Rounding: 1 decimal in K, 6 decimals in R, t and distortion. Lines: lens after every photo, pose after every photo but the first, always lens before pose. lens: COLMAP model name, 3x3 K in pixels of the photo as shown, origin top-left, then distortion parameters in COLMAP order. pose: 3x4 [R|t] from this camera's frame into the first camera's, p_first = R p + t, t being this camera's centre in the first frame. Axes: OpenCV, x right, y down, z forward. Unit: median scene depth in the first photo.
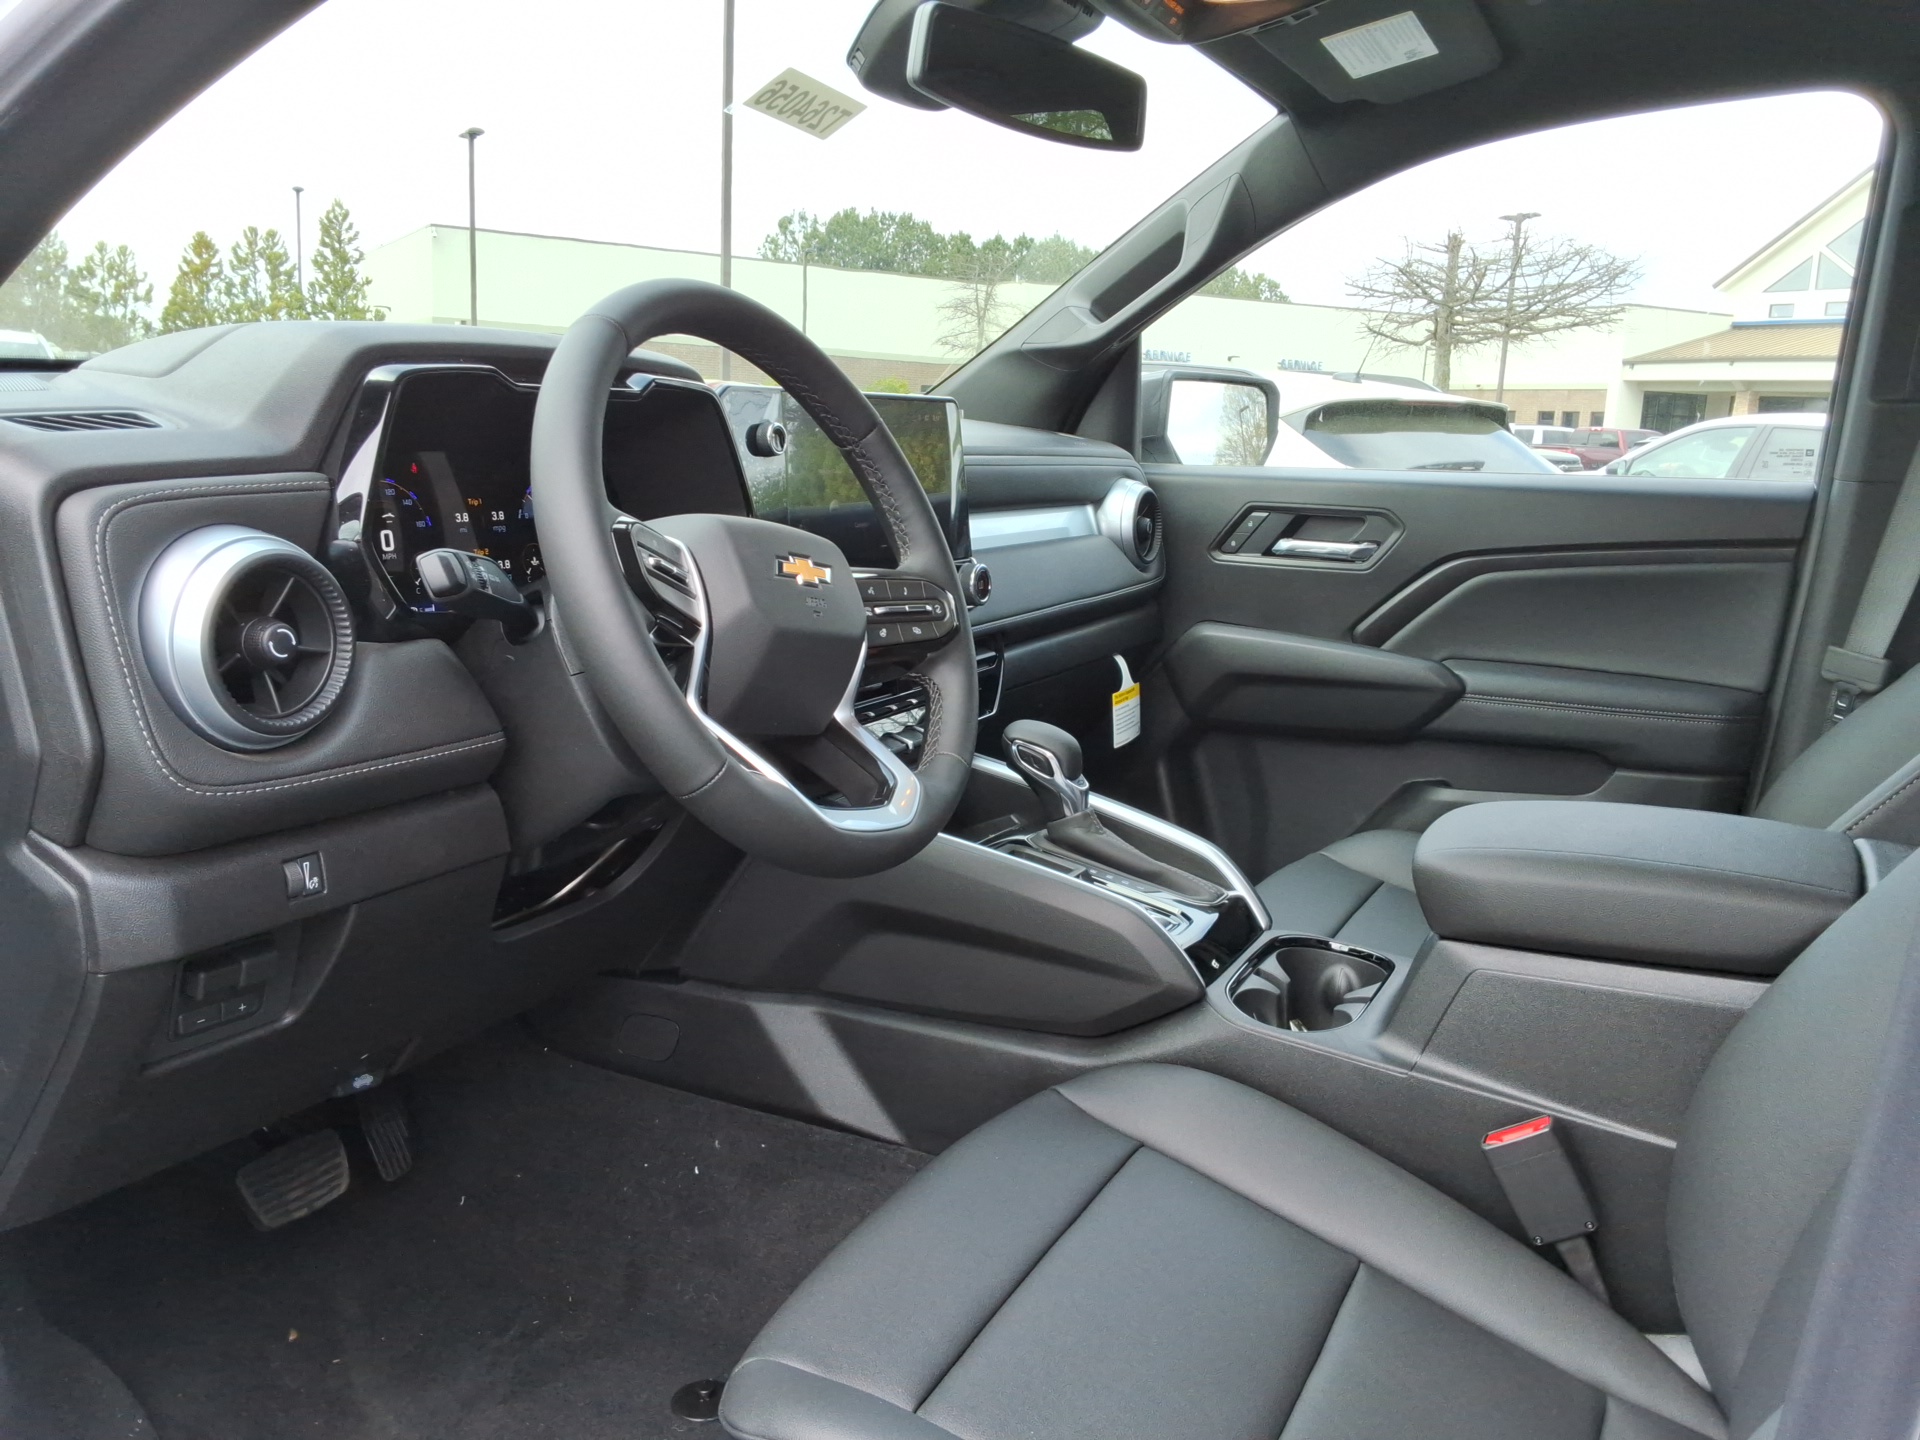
lens RADIAL K [[1544.4, 0, 984.2], [0, 1544.4, 711.5], [0, 0, 1]] dist [0.109992, -0.174001]
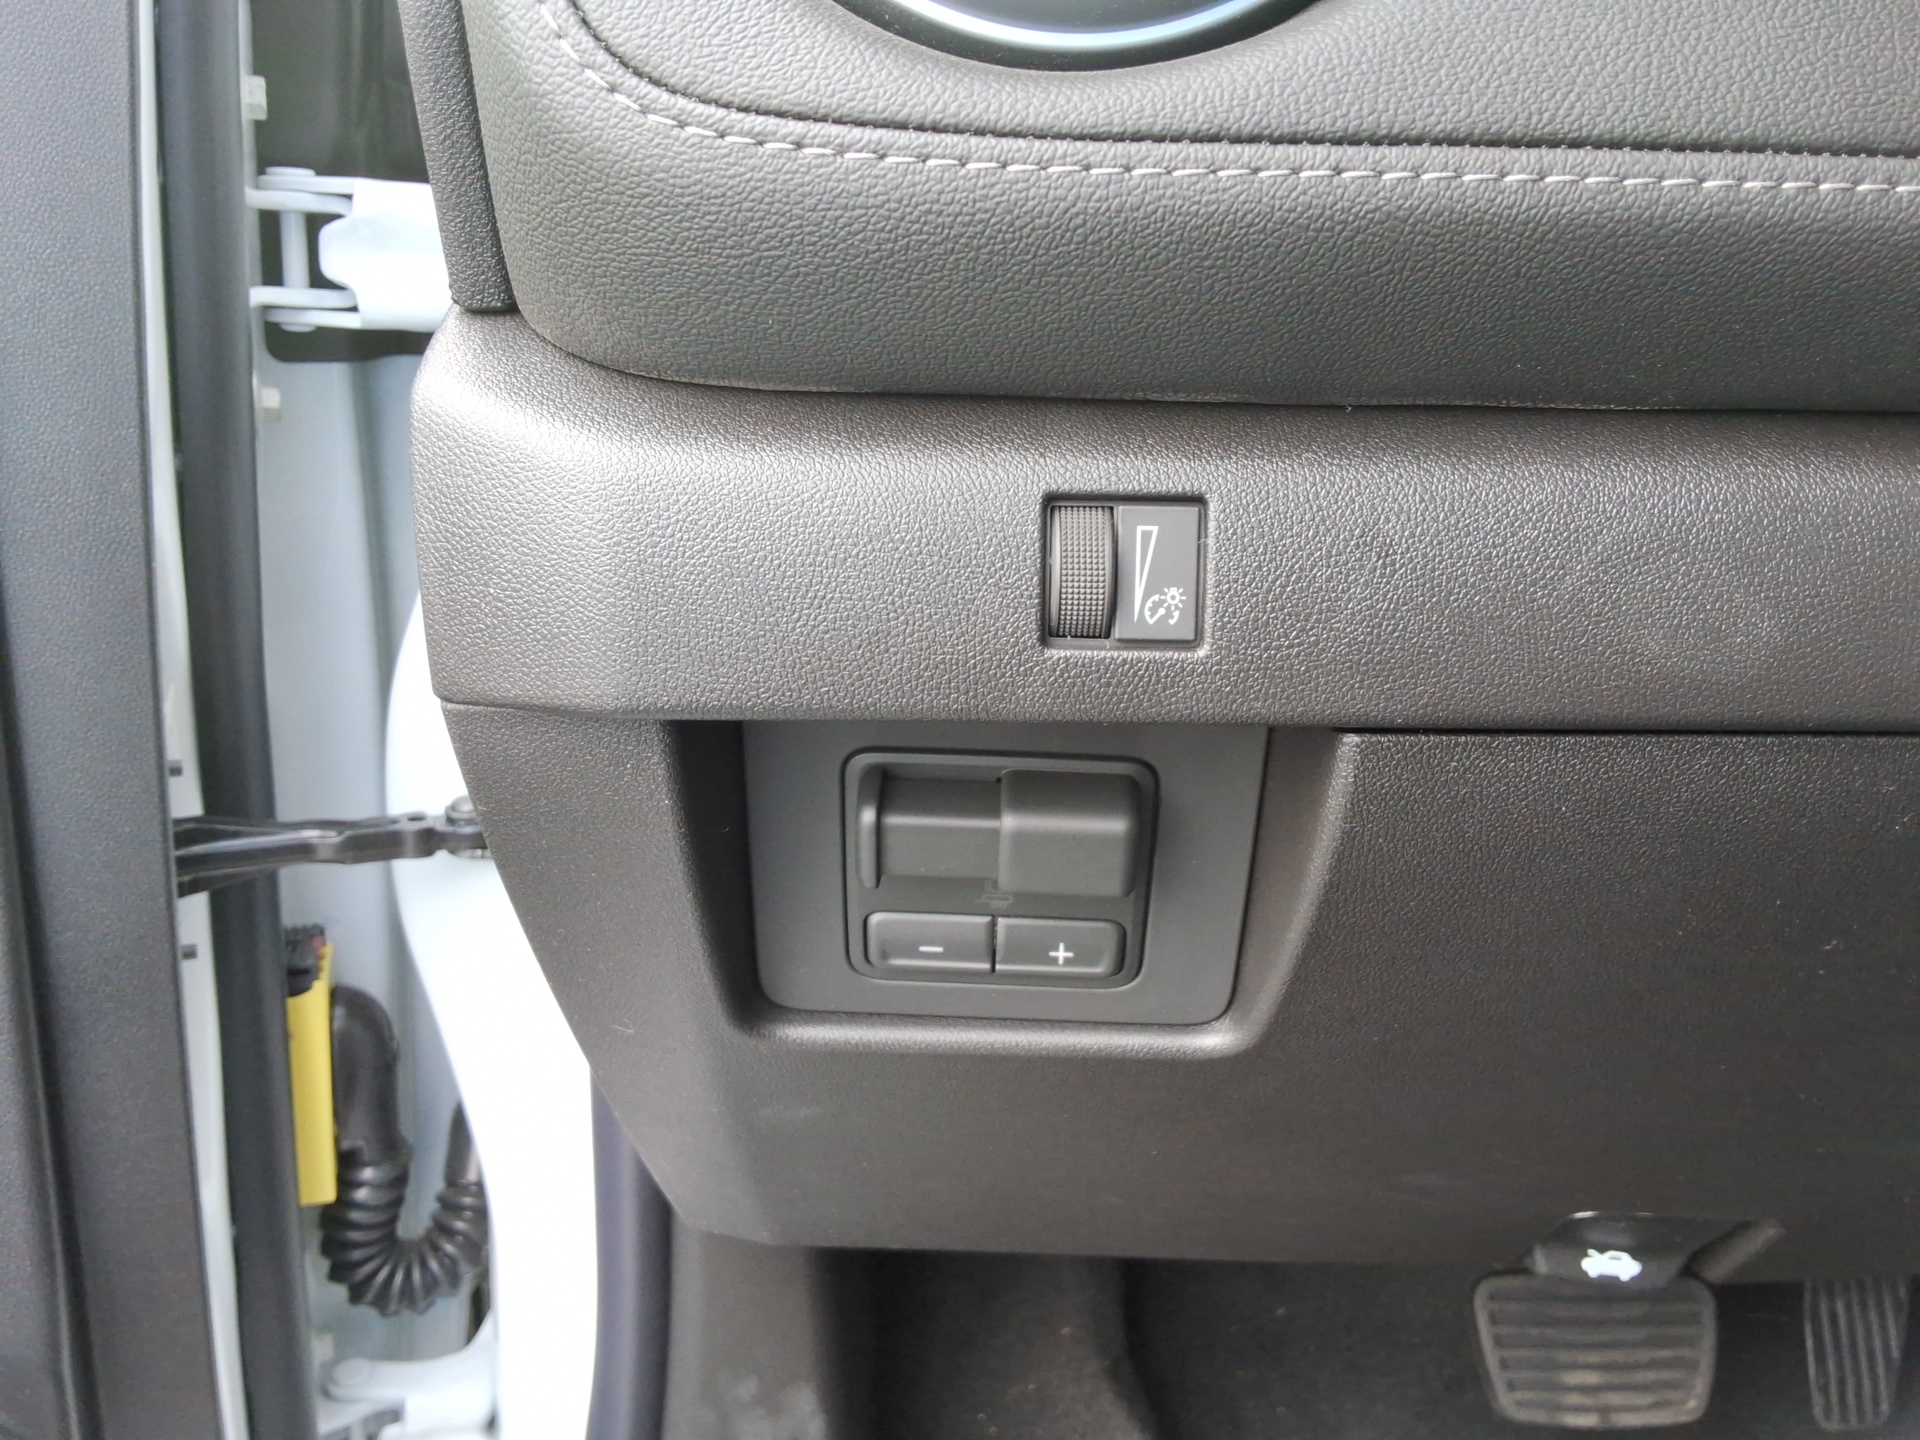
lens RADIAL K [[1544.4, 0, 960.3], [0, 1544.4, 720.9], [0, 0, 1]] dist [0.109992, -0.174001]
pose [[0.468024, 0.193020, -0.862379, -0.156257], [-0.164232, 0.977853, 0.129735, 0.076865], [0.868321, 0.080911, 0.489359, 0.642088]]
